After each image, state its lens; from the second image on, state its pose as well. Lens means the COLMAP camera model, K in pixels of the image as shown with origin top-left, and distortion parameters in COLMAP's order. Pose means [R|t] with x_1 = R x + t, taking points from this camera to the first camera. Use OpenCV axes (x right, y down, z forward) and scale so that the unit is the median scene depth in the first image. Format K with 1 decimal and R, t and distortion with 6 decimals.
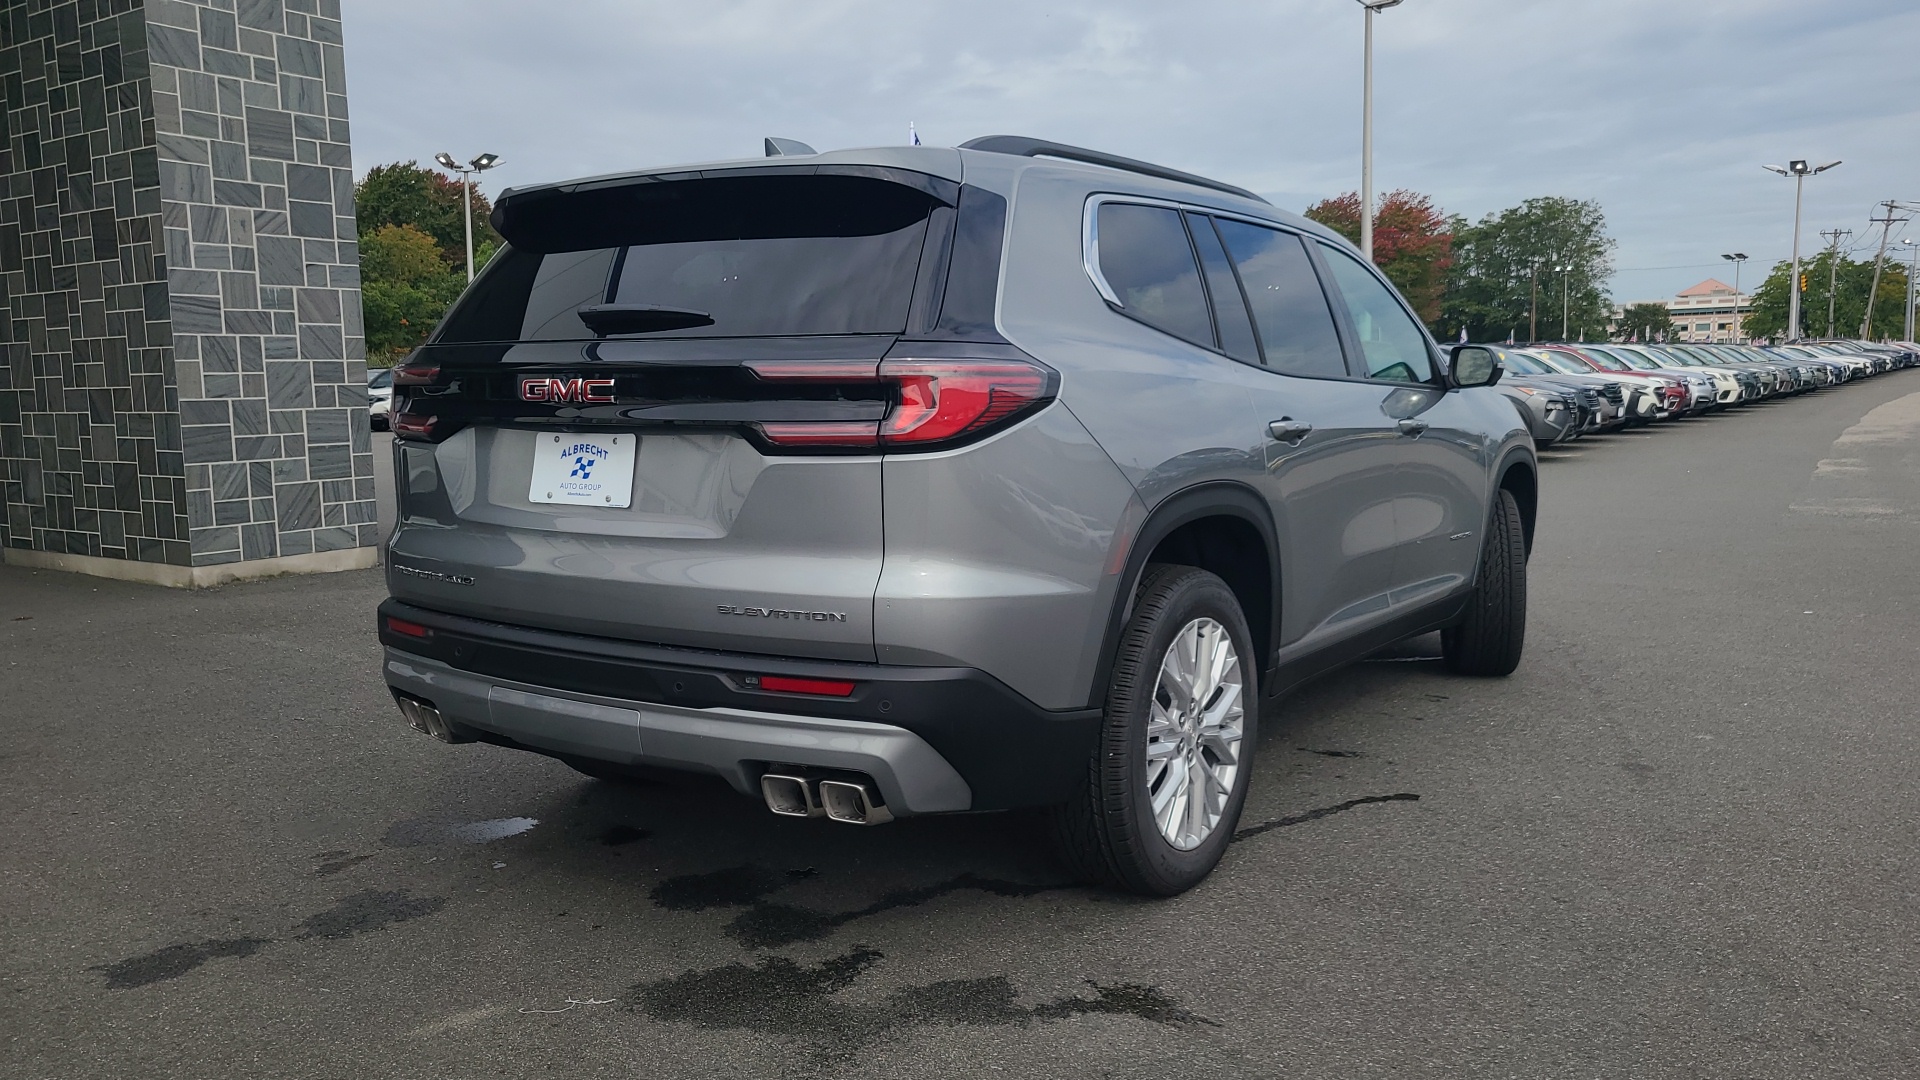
lens RADIAL K [[1436.5, 0, 941.2], [0, 1436.5, 556.1], [0, 0, 1]] dist [0.035427, -0.005875]
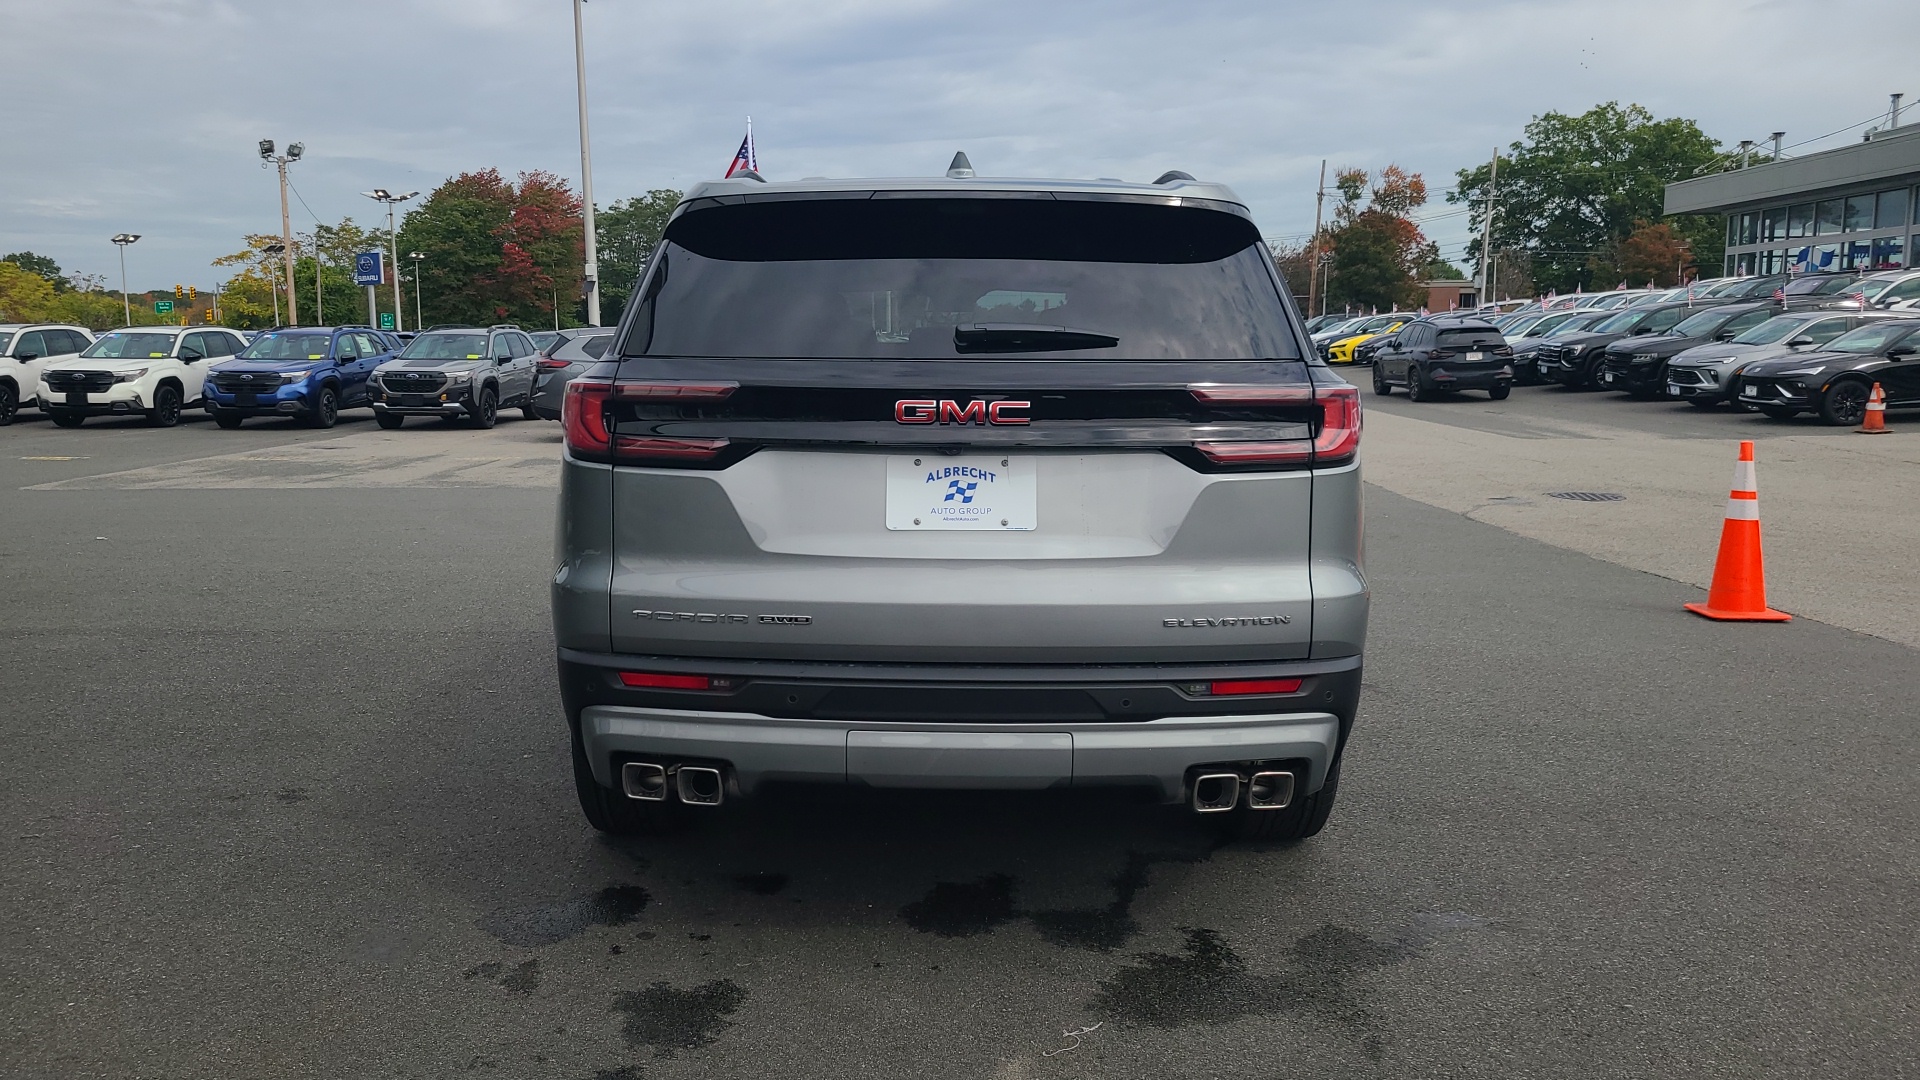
lens RADIAL K [[1427.3, 0, 931.2], [0, 1427.3, 540.4], [0, 0, 1]] dist [0.059917, -0.047805]
pose [[0.836067, -0.060024, 0.545334, -0.762486], [0.056822, 0.998125, 0.022747, -0.049840], [-0.545677, 0.011969, 0.837910, 0.203809]]
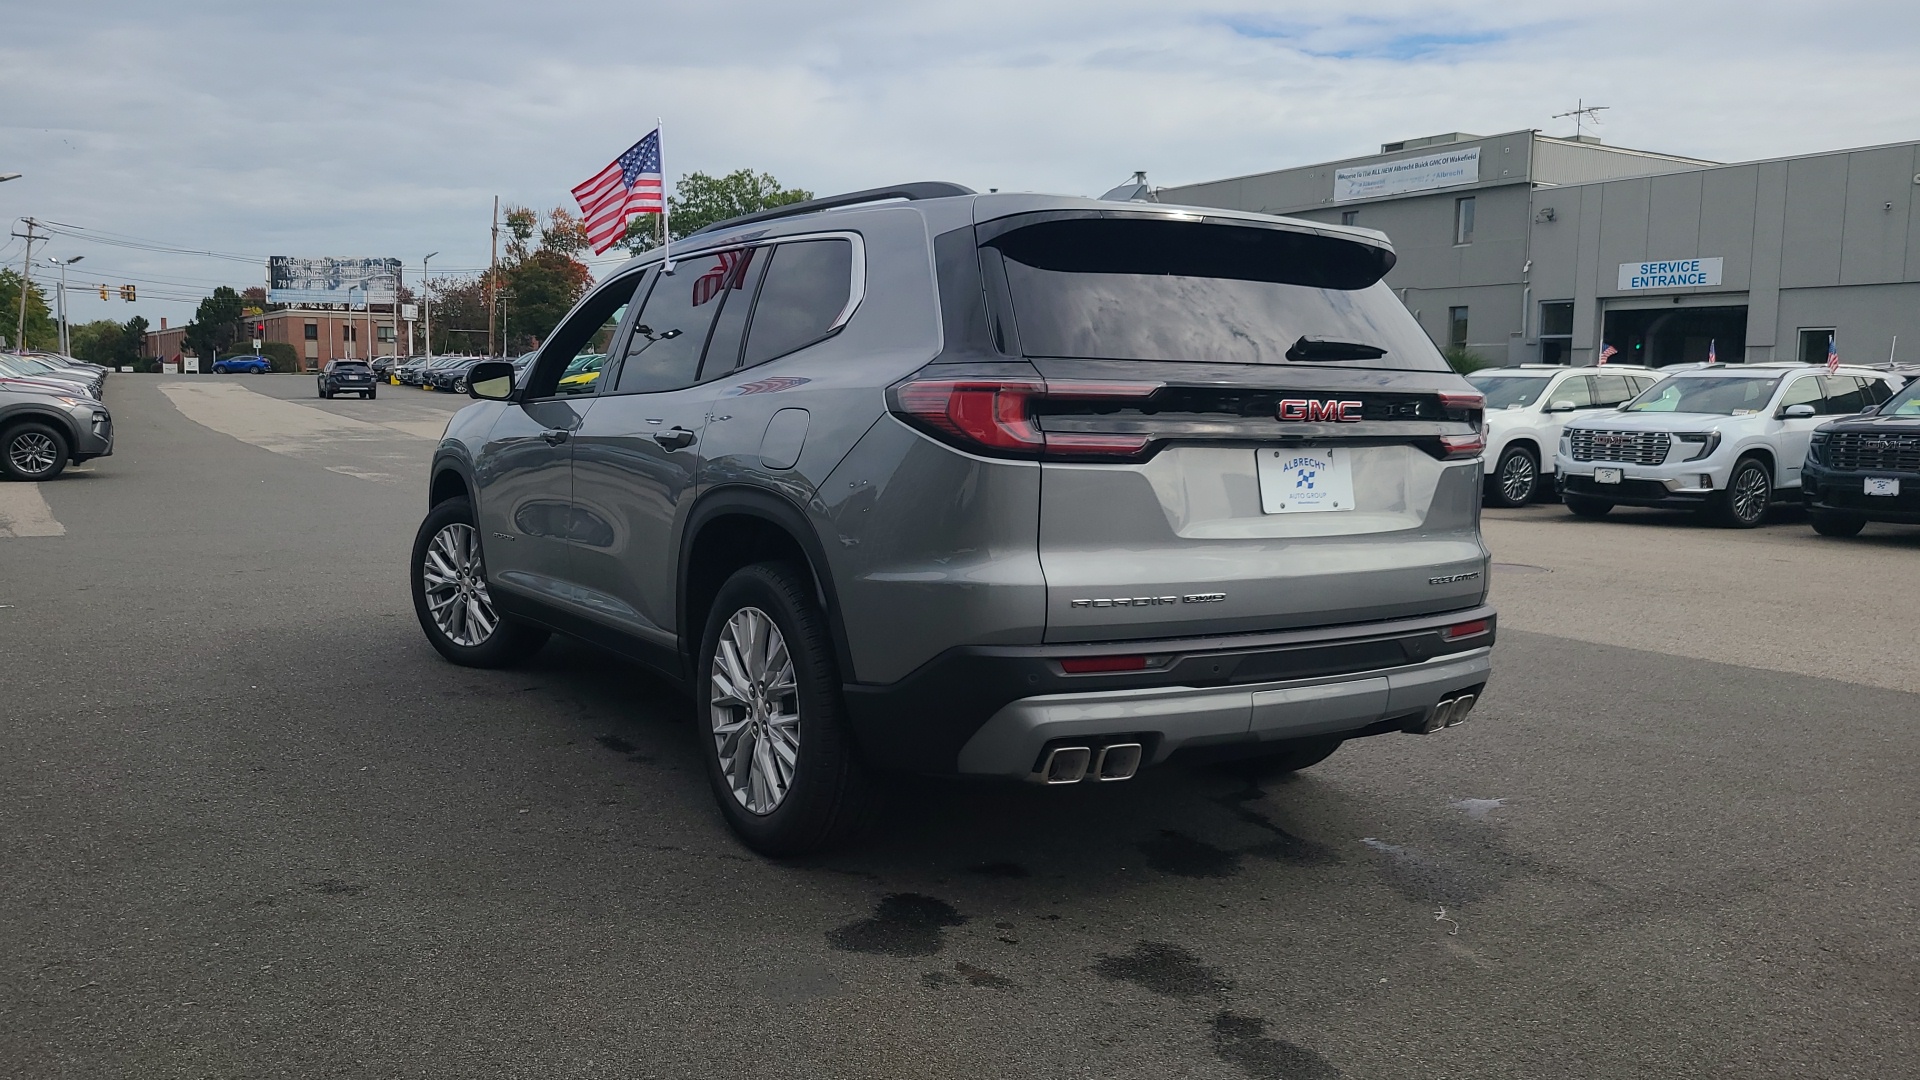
lens RADIAL K [[1427.3, 0, 931.2], [0, 1427.3, 540.4], [0, 0, 1]] dist [0.059917, -0.047805]
pose [[0.407646, -0.075118, 0.910045, -1.345126], [0.091740, 0.994937, 0.041031, -0.083484], [-0.908520, 0.066762, 0.412473, 0.780701]]
